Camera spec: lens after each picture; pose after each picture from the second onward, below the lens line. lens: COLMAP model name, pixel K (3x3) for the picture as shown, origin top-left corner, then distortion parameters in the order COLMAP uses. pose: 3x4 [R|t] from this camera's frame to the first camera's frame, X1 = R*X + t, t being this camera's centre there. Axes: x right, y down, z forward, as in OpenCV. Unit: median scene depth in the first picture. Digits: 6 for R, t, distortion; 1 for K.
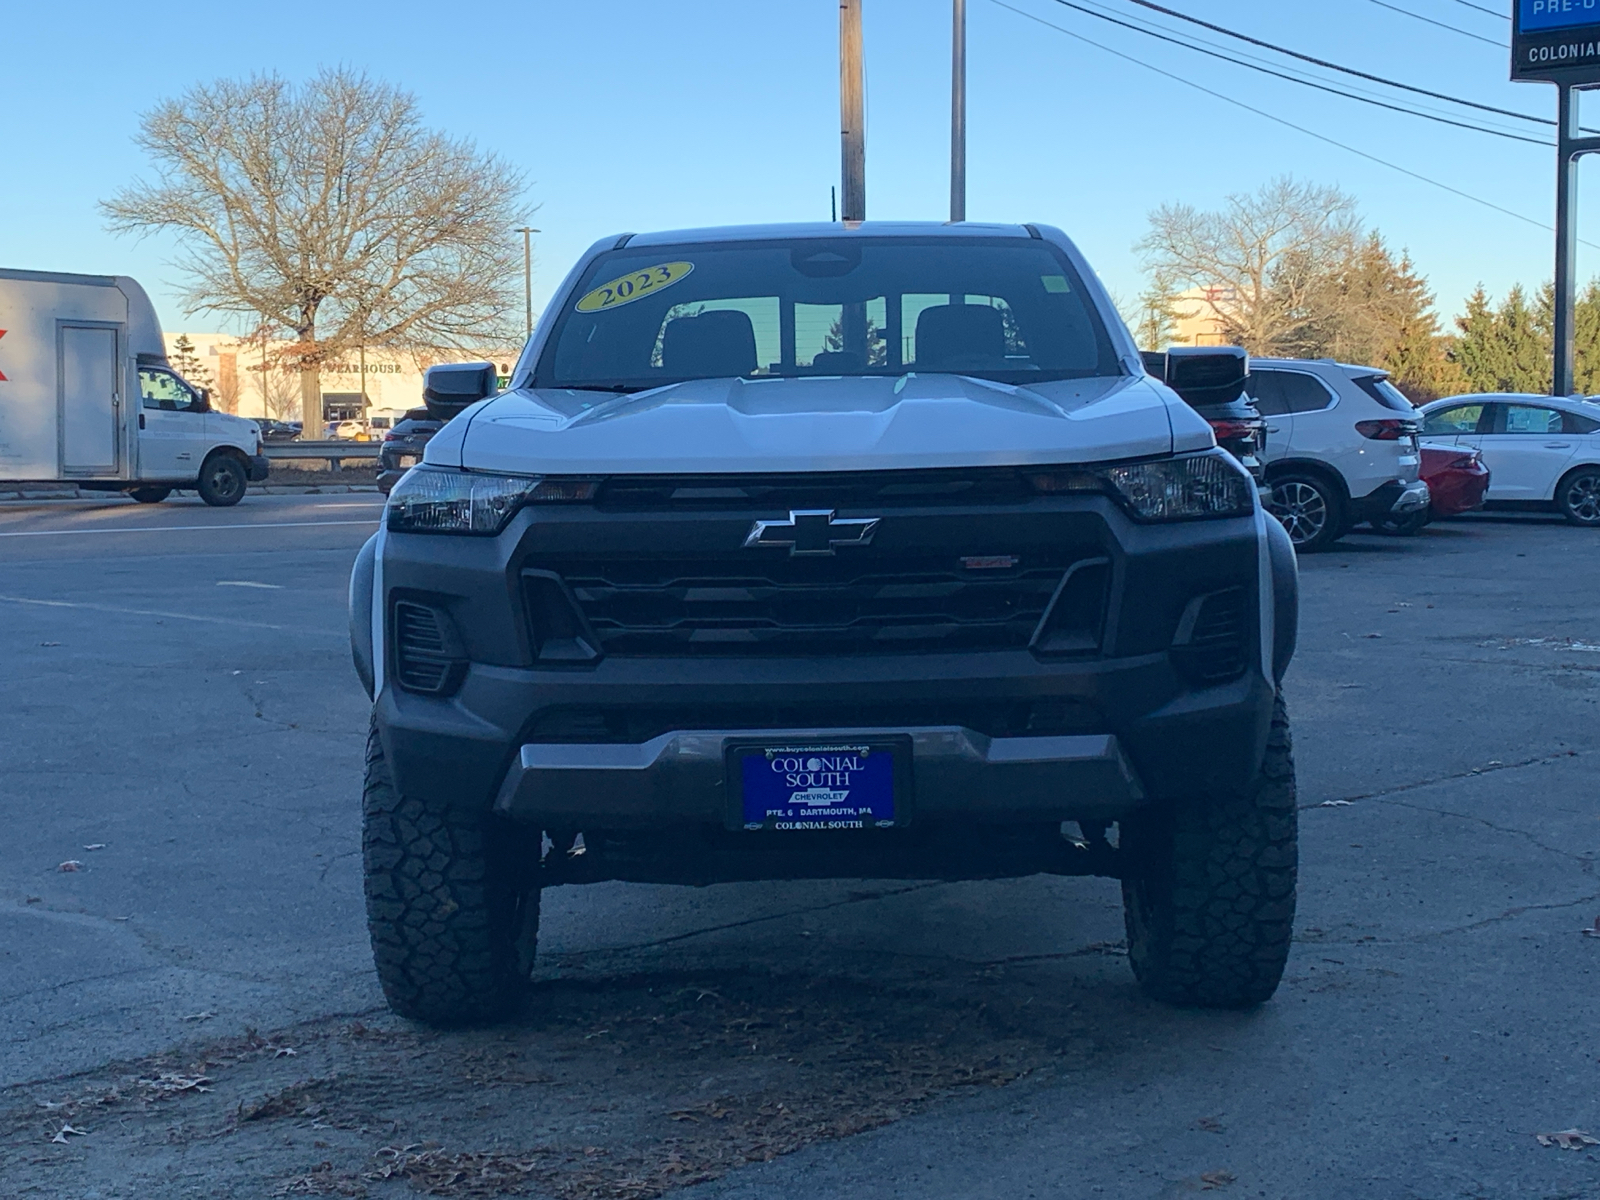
lens RADIAL K [[2416.8, 0, 802.1], [0, 2416.8, 603.8], [0, 0, 1]] dist [0.067457, 0.000000]
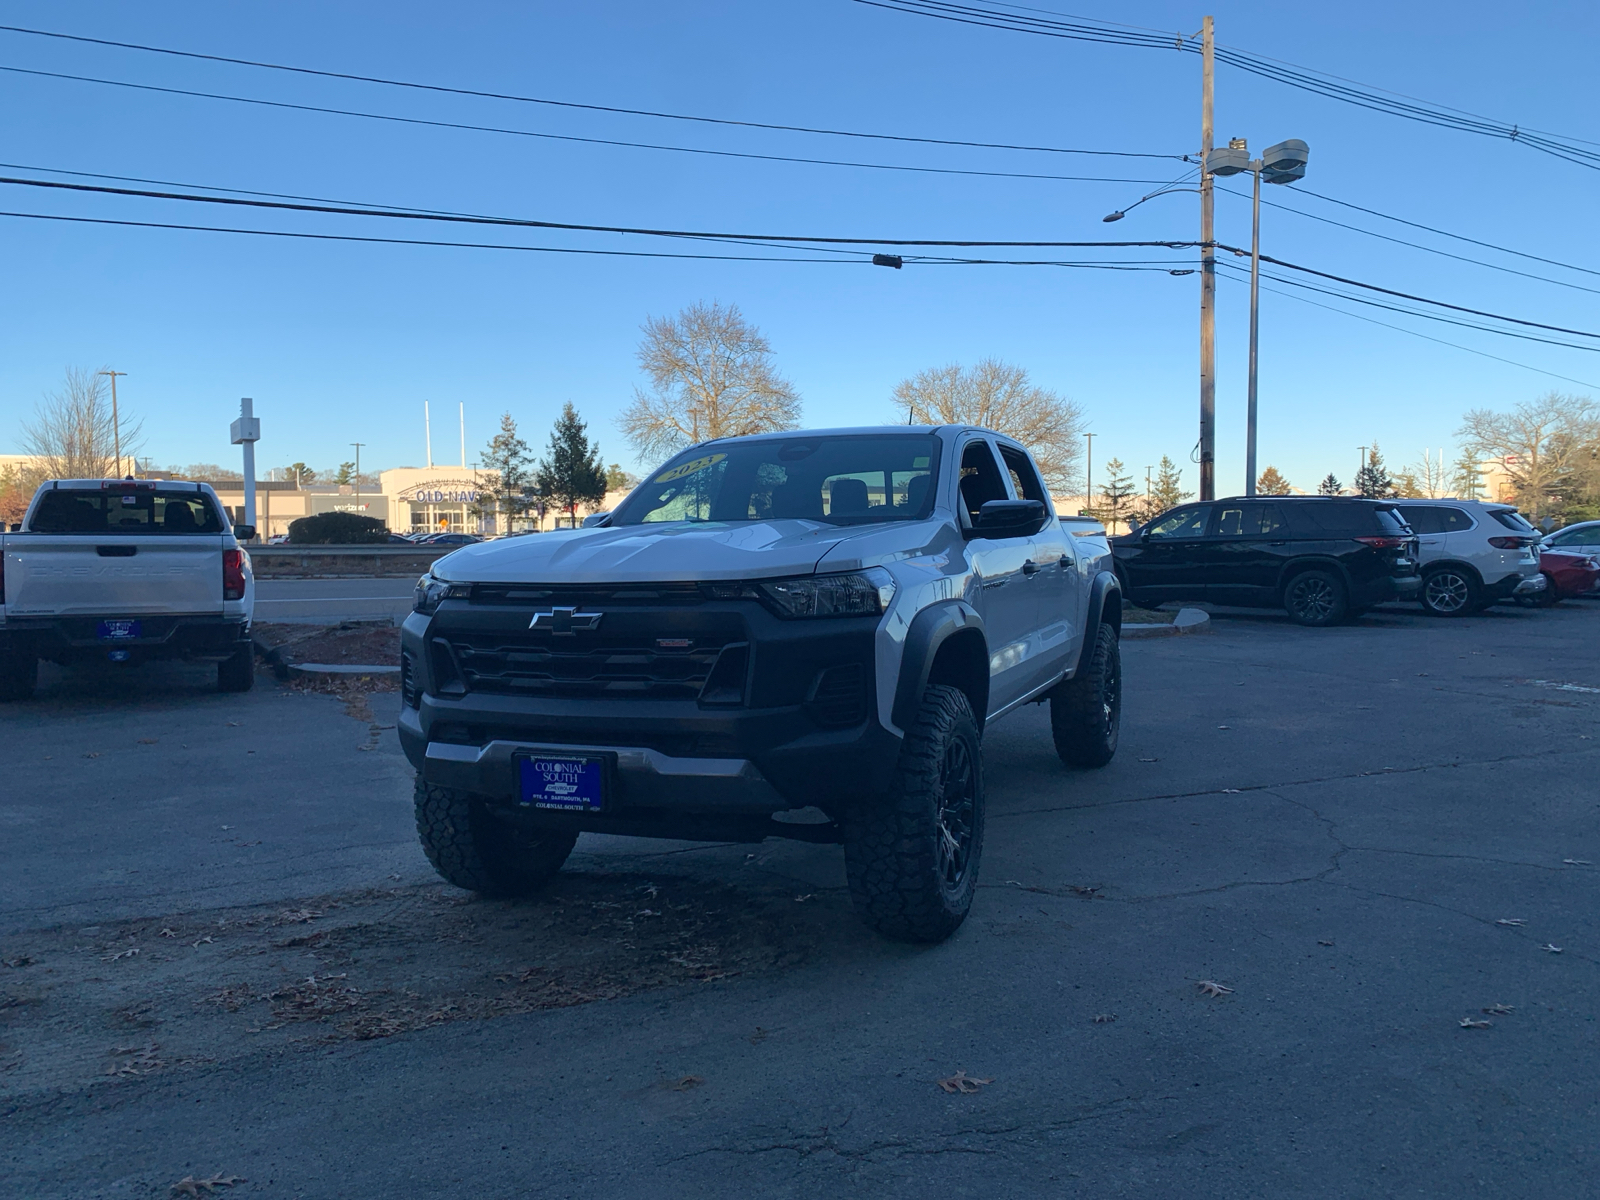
lens RADIAL K [[1209.6, 0, 795.3], [0, 1209.6, 580.7], [0, 0, 1]] dist [0.047469, -0.051867]
pose [[0.930580, 0.014849, -0.365788, 0.369396], [-0.028006, 0.999137, -0.030688, -0.030431], [0.365016, 0.038802, 0.930192, 0.260582]]
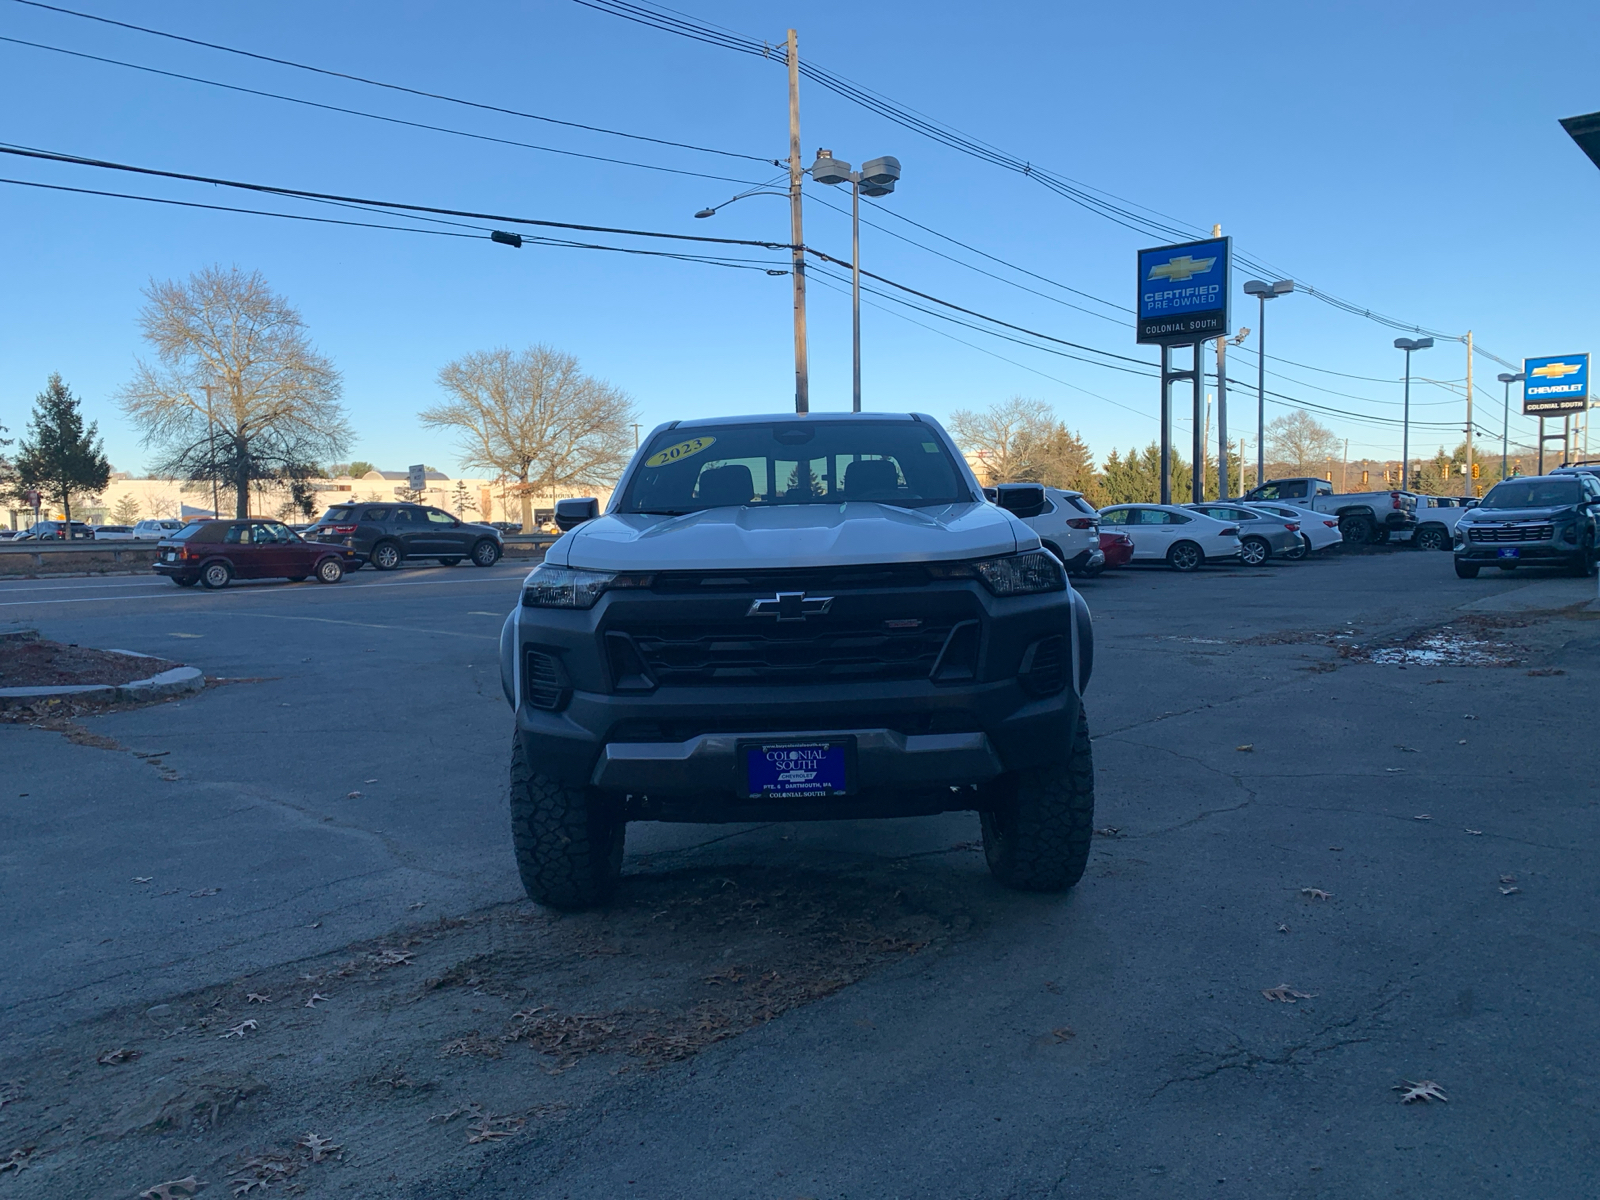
lens RADIAL K [[1209.6, 0, 794.5], [0, 1209.6, 602.2], [0, 0, 1]] dist [0.047469, -0.051867]
pose [[0.999818, -0.012603, 0.014336, -0.003844], [0.012706, 0.999894, -0.007173, -0.022511], [-0.014244, 0.007354, 0.999872, 0.184893]]
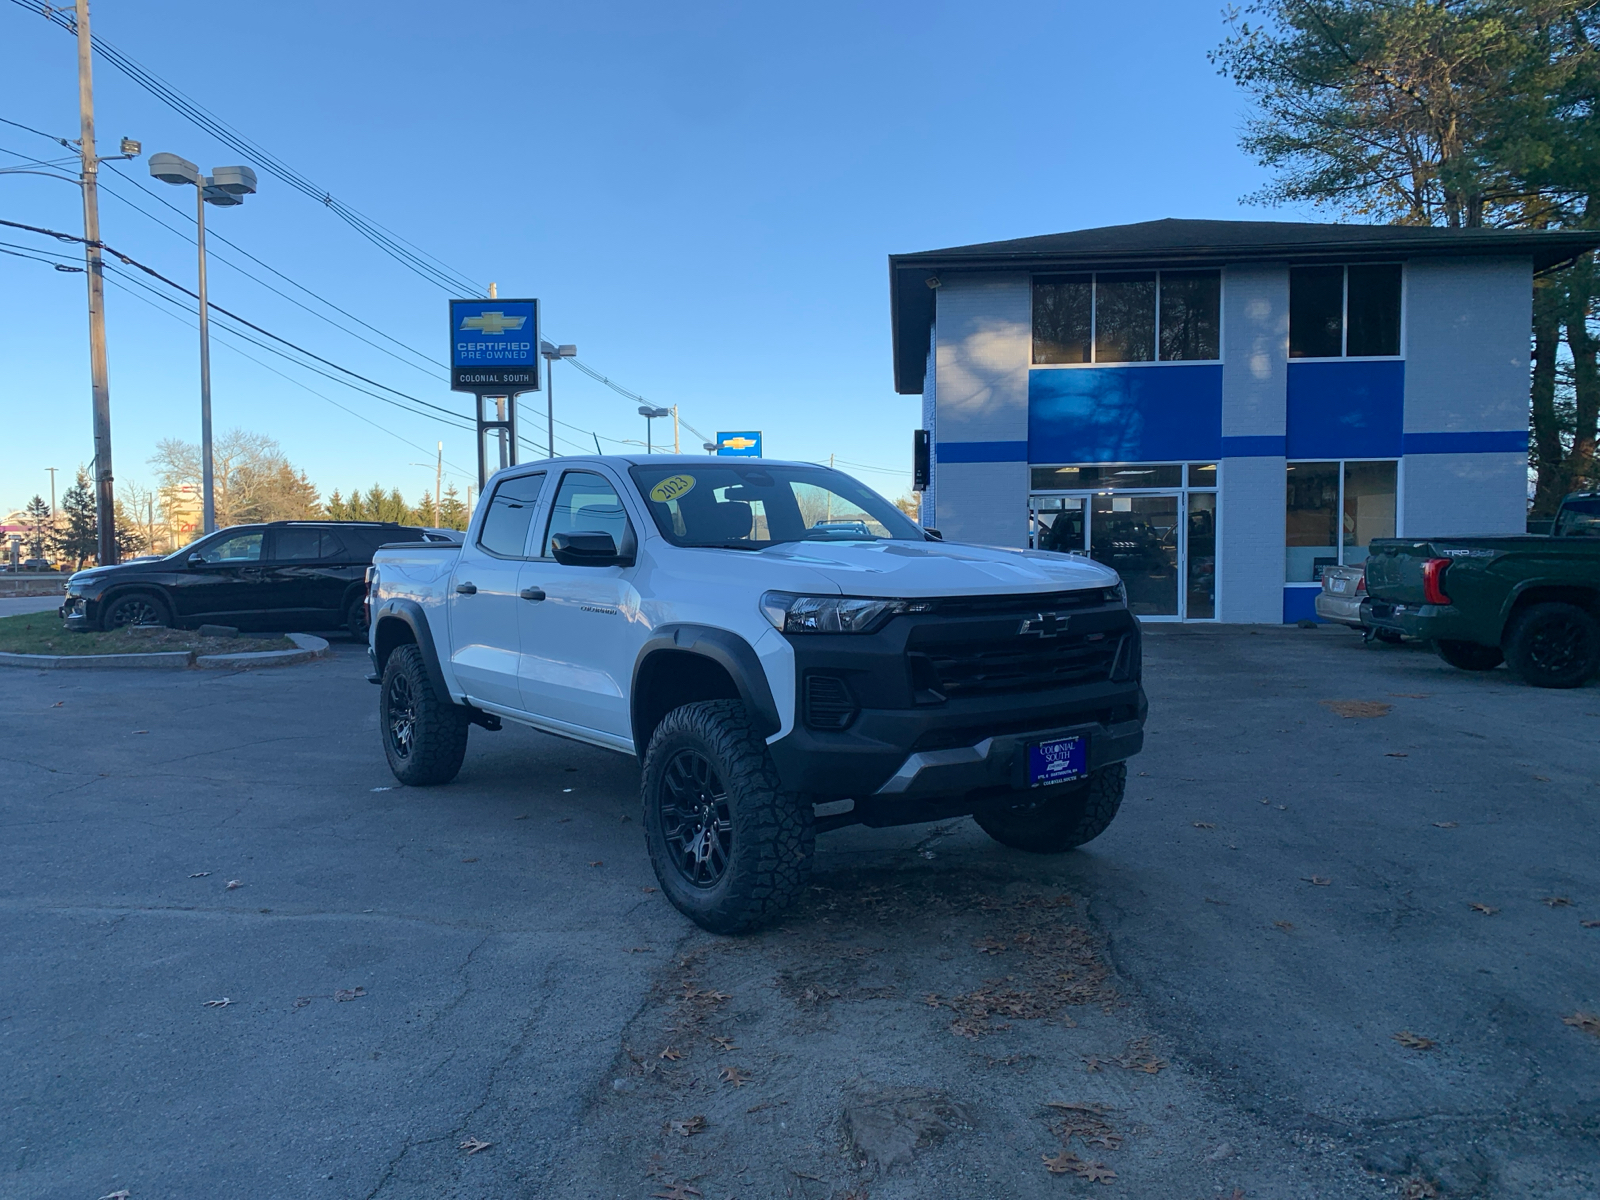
lens RADIAL K [[1209.6, 0, 787.3], [0, 1209.6, 596.5], [0, 0, 1]] dist [0.047469, -0.051867]
pose [[0.795476, -0.022563, 0.605565, -0.613641], [0.049203, 0.998412, -0.027434, -0.030323], [-0.603985, 0.051618, 0.795323, 0.310181]]
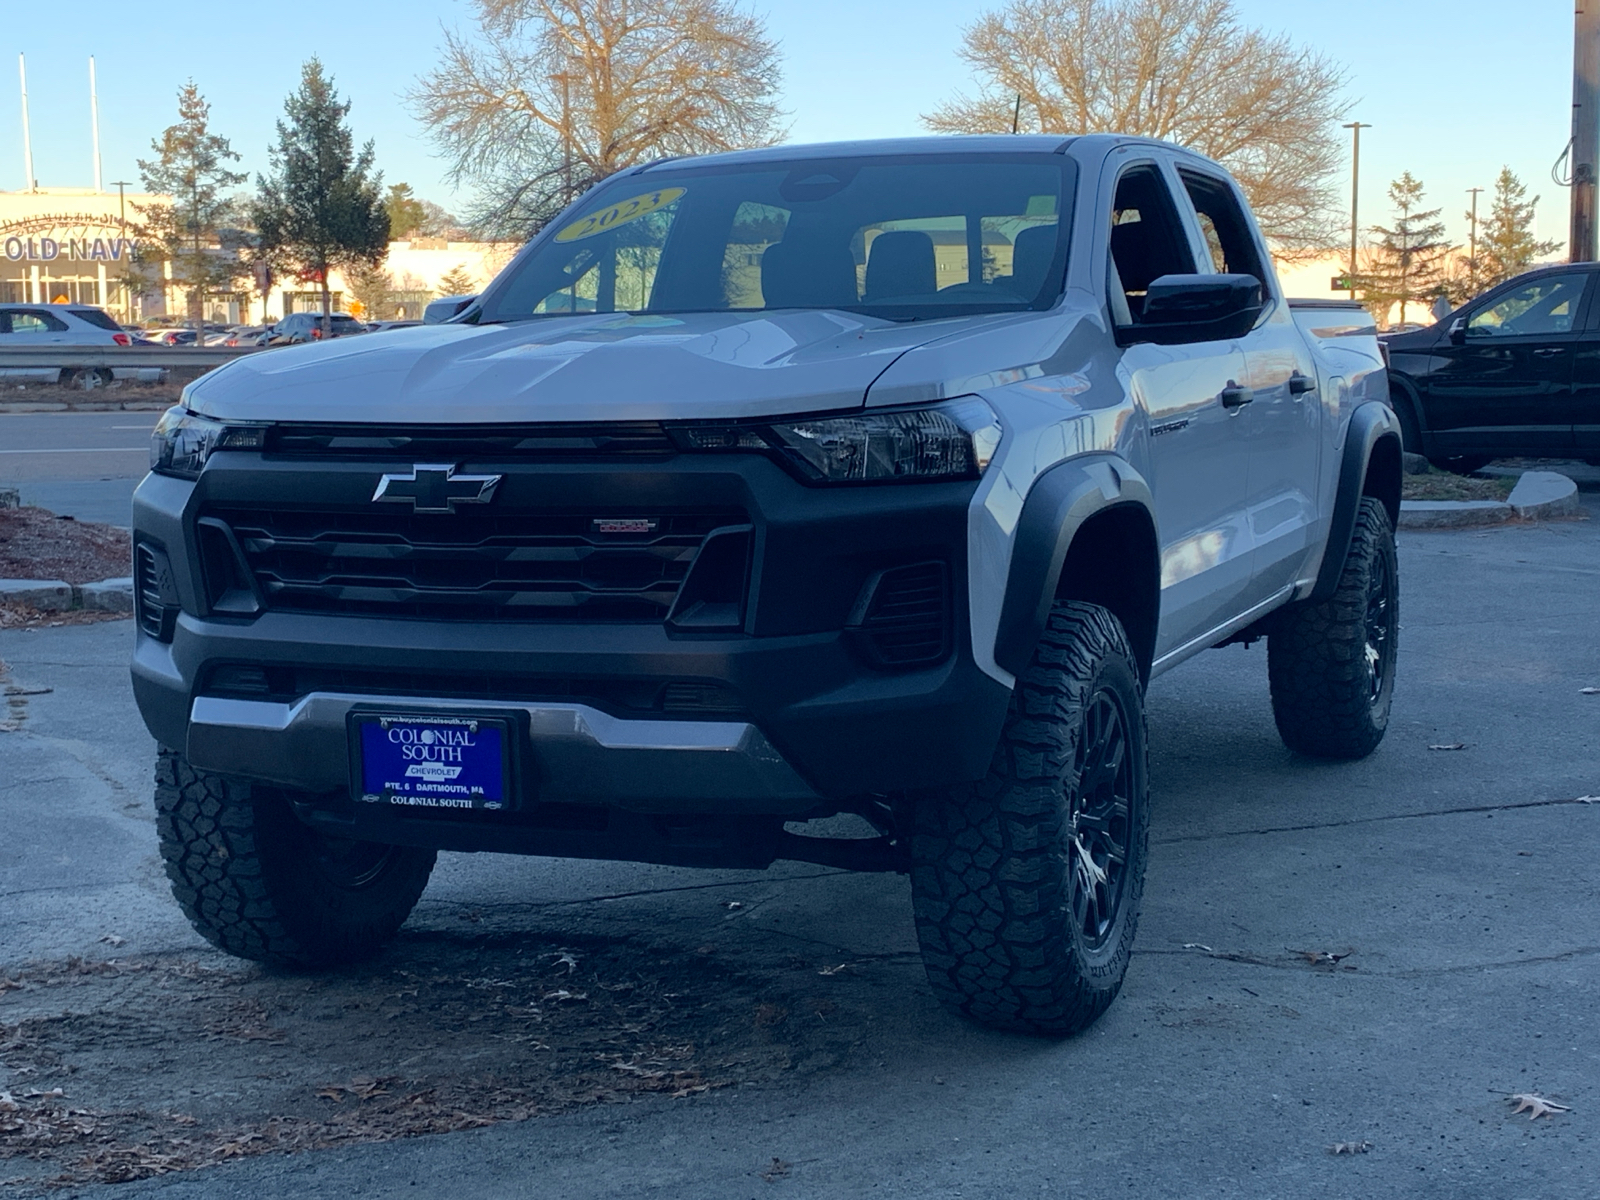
lens RADIAL K [[2410.0, 0, 768.2], [0, 2410.0, 588.9], [0, 0, 1]] dist [0.093098, 0.000000]
pose [[0.931473, 0.040508, -0.361548, 0.388937], [-0.028223, 0.998833, 0.039198, -0.026175], [0.362714, -0.026307, 0.931529, 0.149822]]
